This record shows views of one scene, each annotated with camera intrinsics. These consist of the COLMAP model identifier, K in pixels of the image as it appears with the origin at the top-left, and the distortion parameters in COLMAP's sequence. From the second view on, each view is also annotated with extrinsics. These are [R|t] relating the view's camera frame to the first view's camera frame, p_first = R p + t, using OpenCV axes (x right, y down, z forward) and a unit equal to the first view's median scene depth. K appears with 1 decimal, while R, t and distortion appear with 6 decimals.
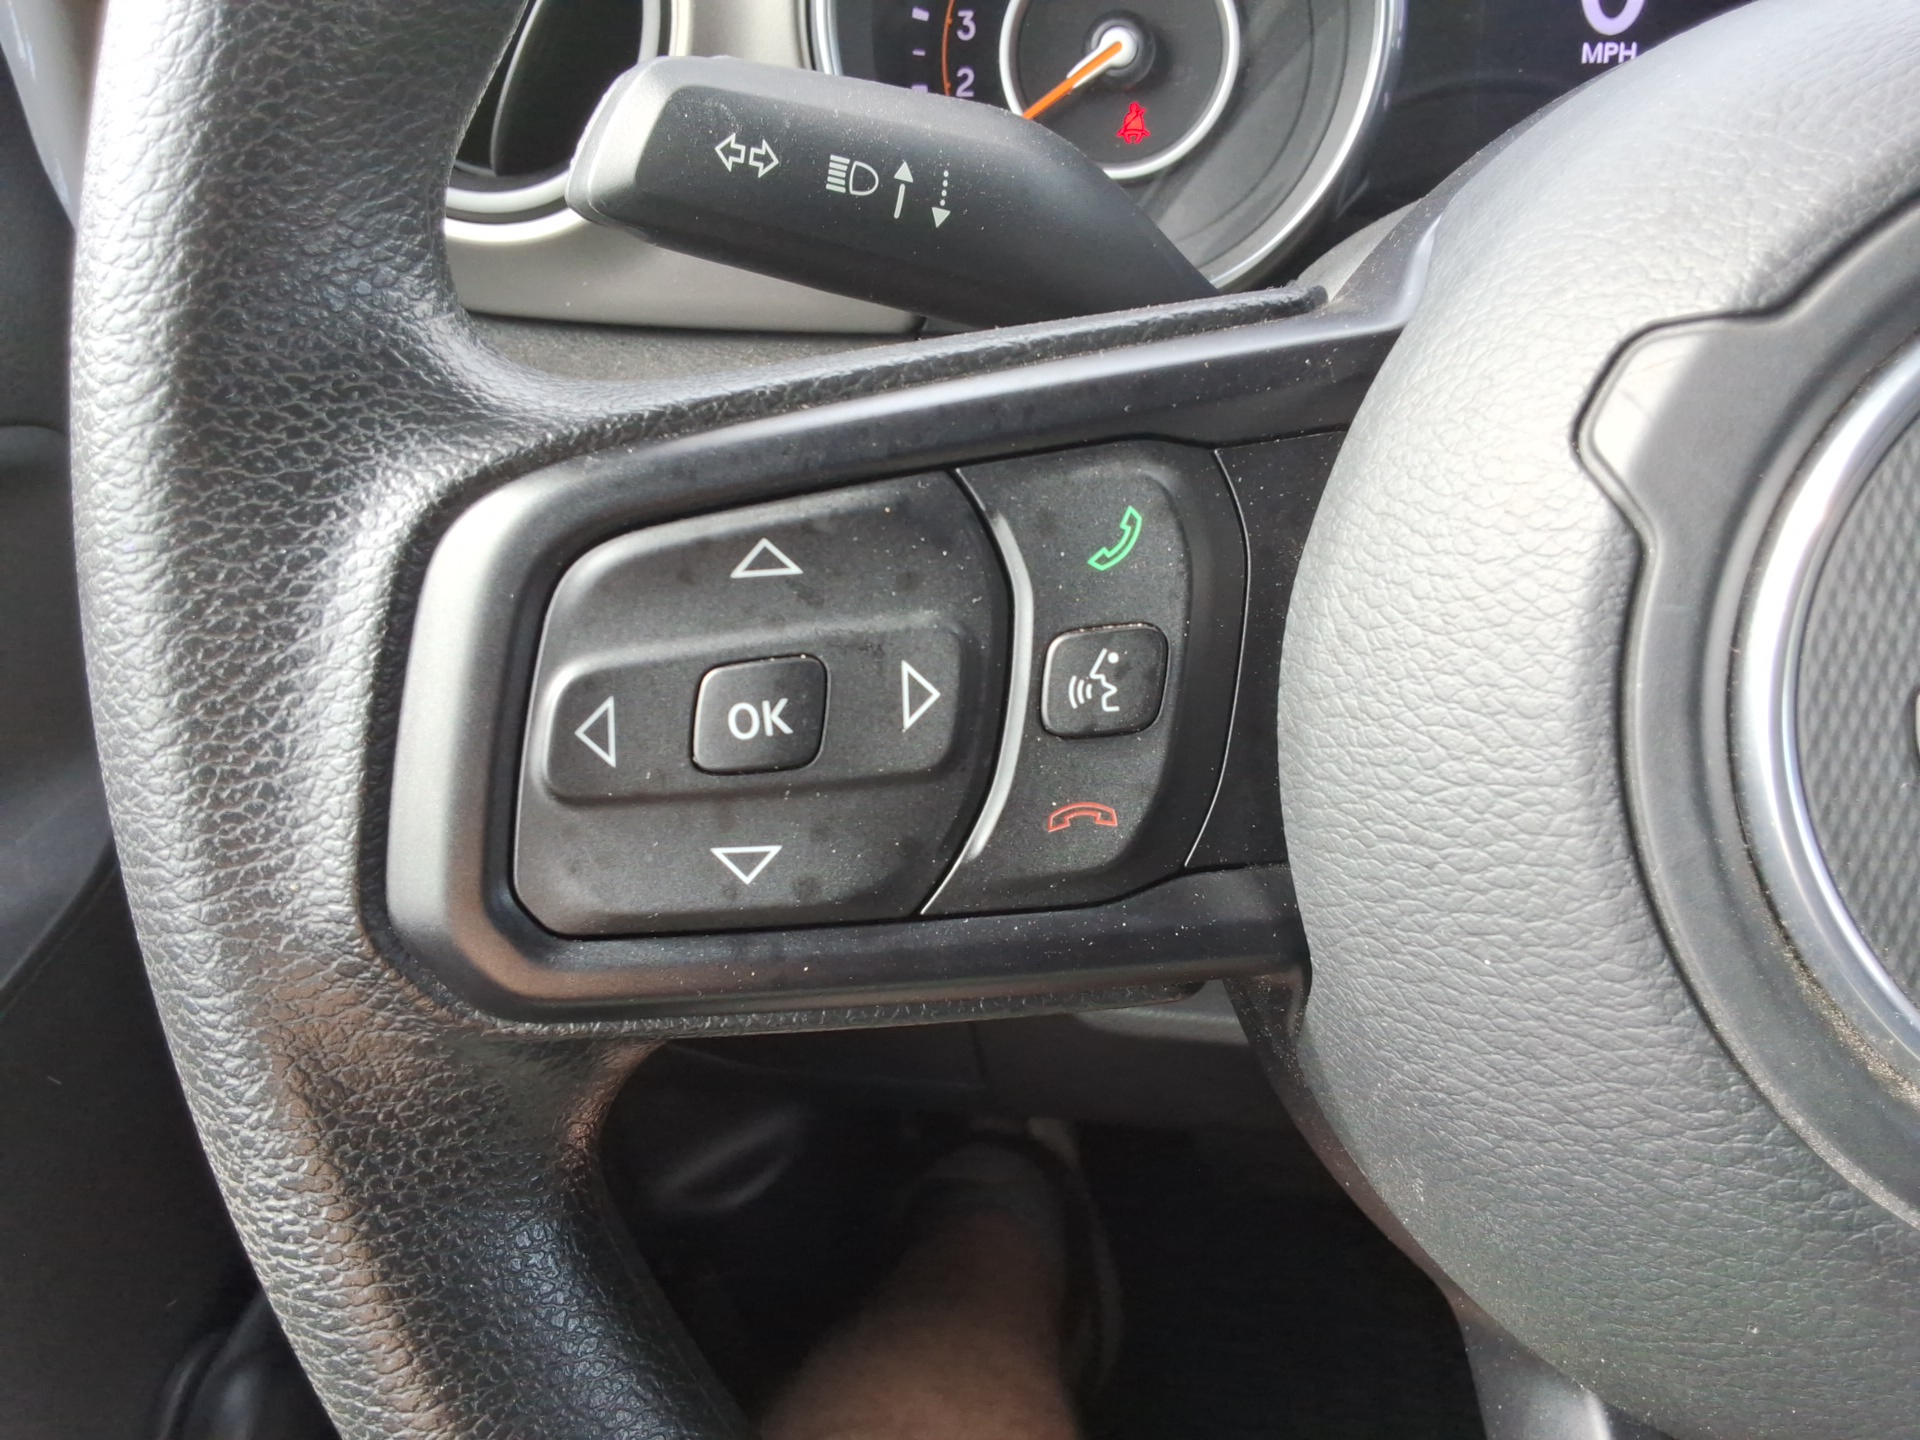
lens RADIAL K [[1540.4, 0, 969.7], [0, 1540.4, 720.5], [0, 0, 1]] dist [0.122930, -0.190904]
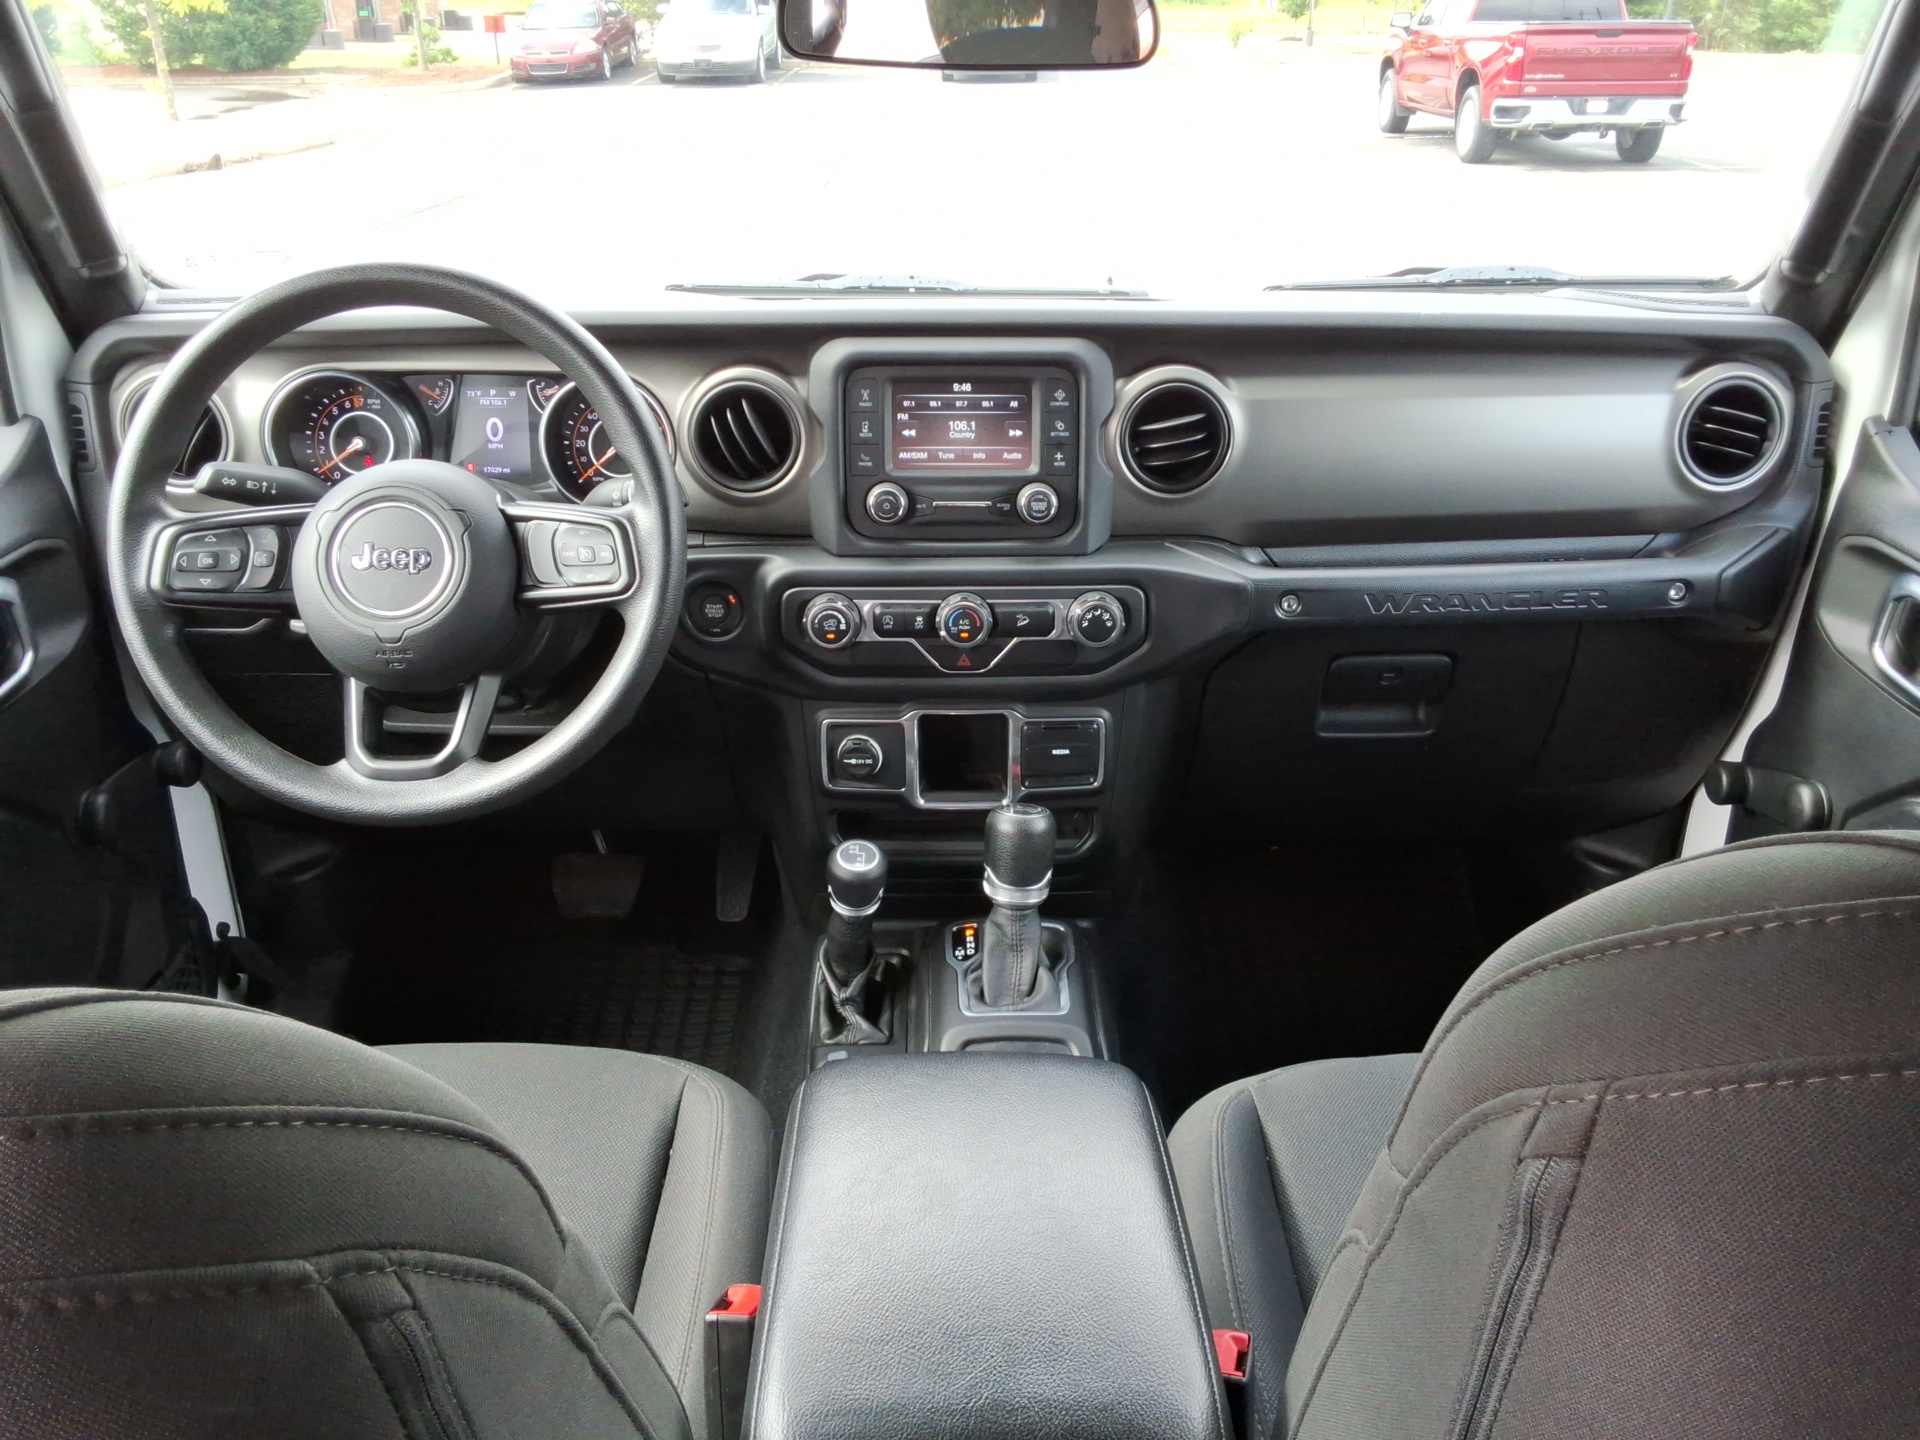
lens RADIAL K [[1540.4, 0, 984.3], [0, 1540.4, 718.5], [0, 0, 1]] dist [0.122930, -0.190904]
pose [[0.991912, -0.016343, 0.125868, 1.131091], [0.030285, 0.993507, -0.109667, 0.713731], [-0.123258, 0.112592, 0.985967, -2.923787]]
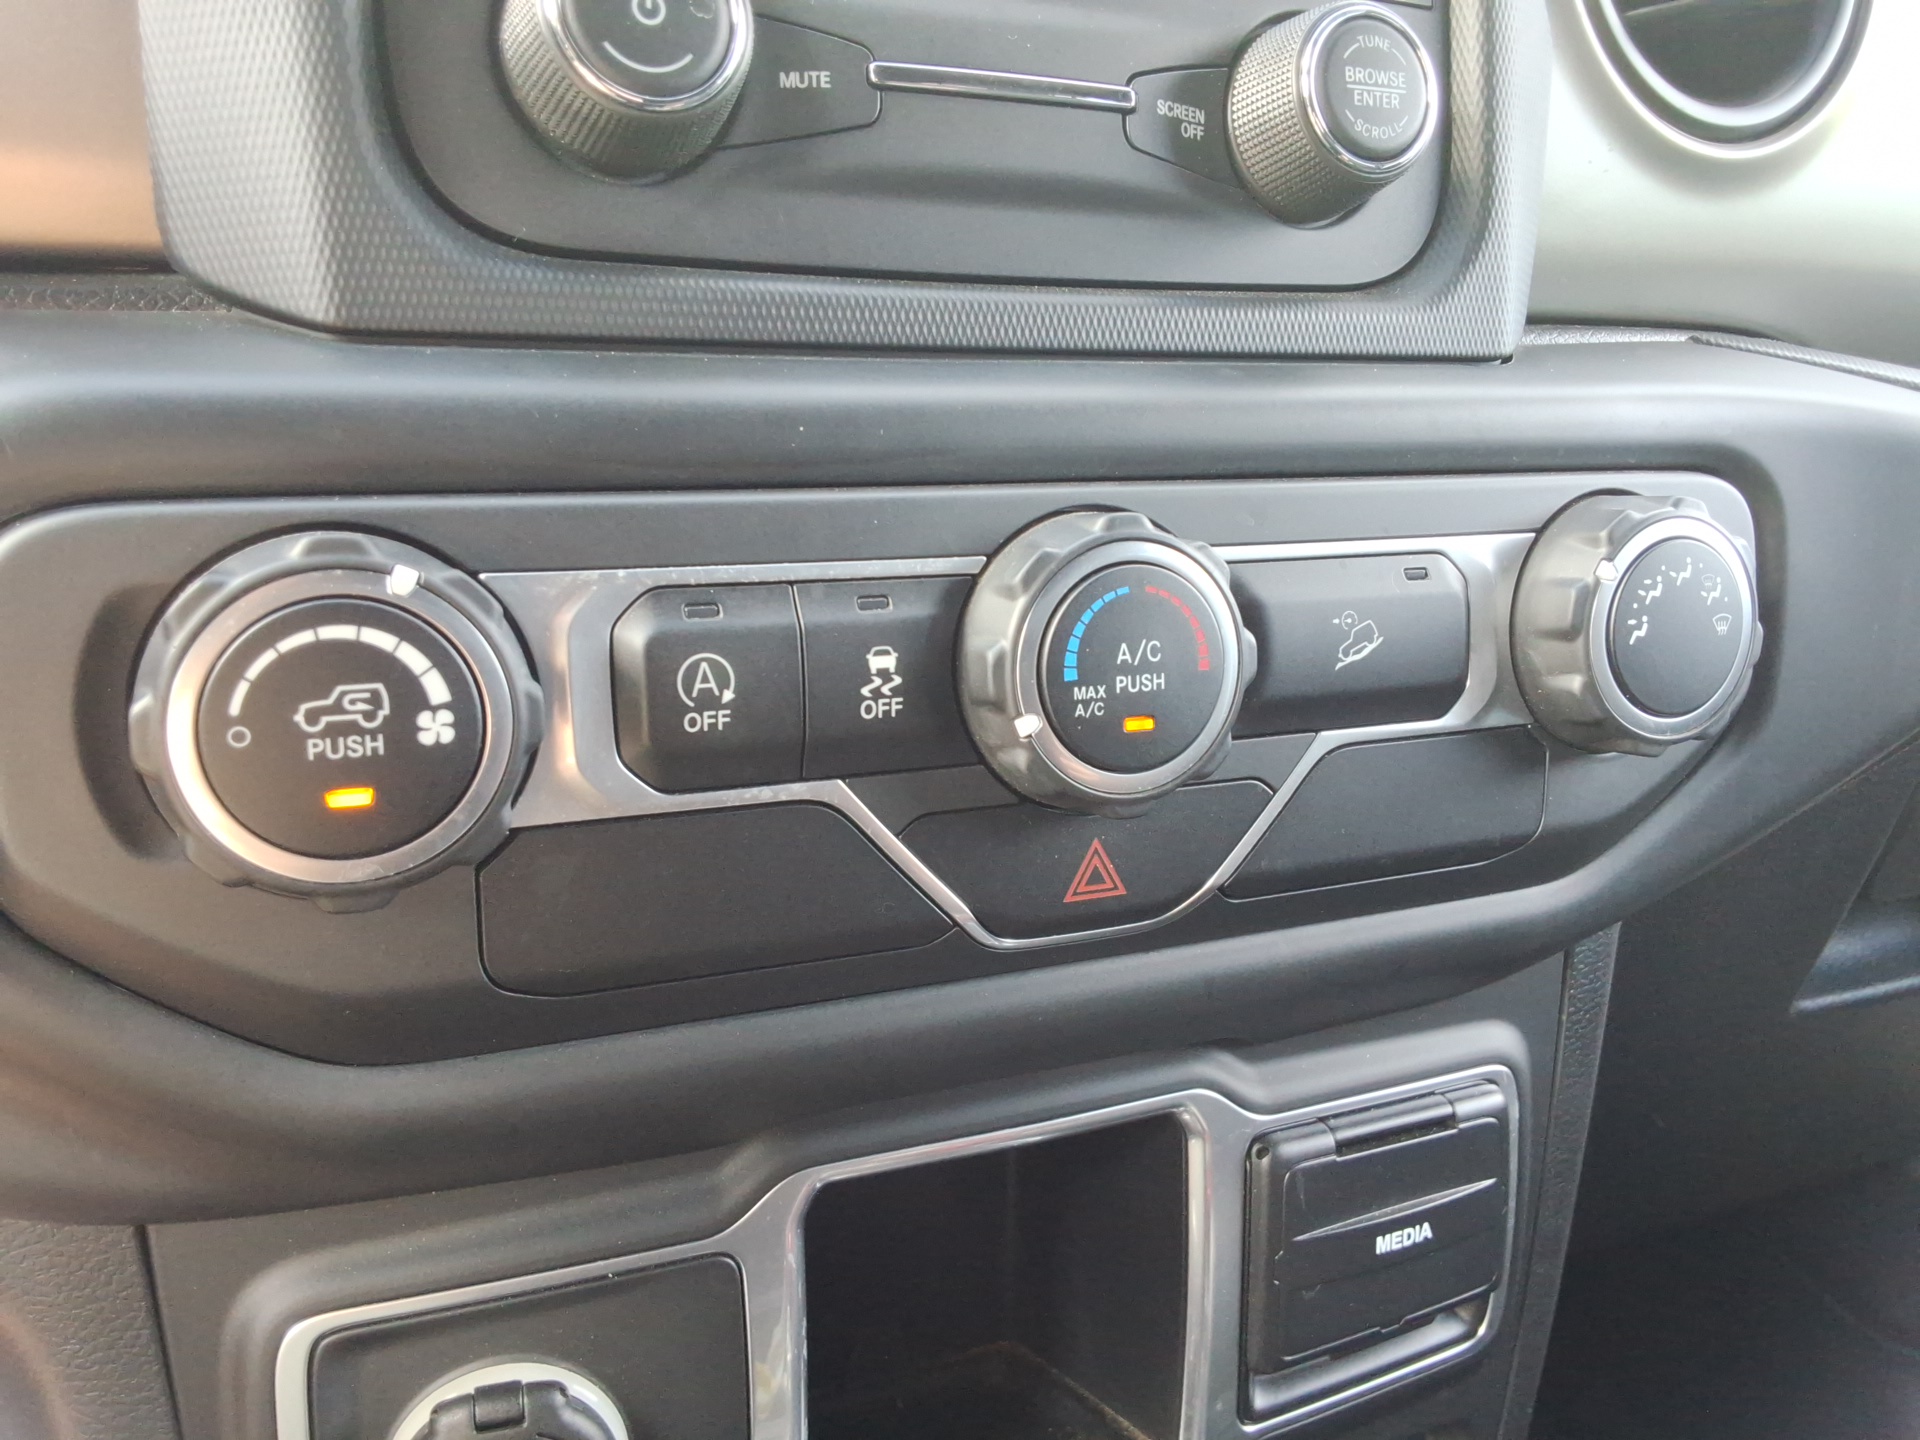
lens RADIAL K [[1540.4, 0, 976.4], [0, 1540.4, 719.7], [0, 0, 1]] dist [0.122930, -0.190904]
pose [[0.865905, -0.064144, 0.496079, 1.154178], [0.206436, 0.949172, -0.237604, 0.255150], [-0.455624, 0.308151, 0.835135, 0.143017]]
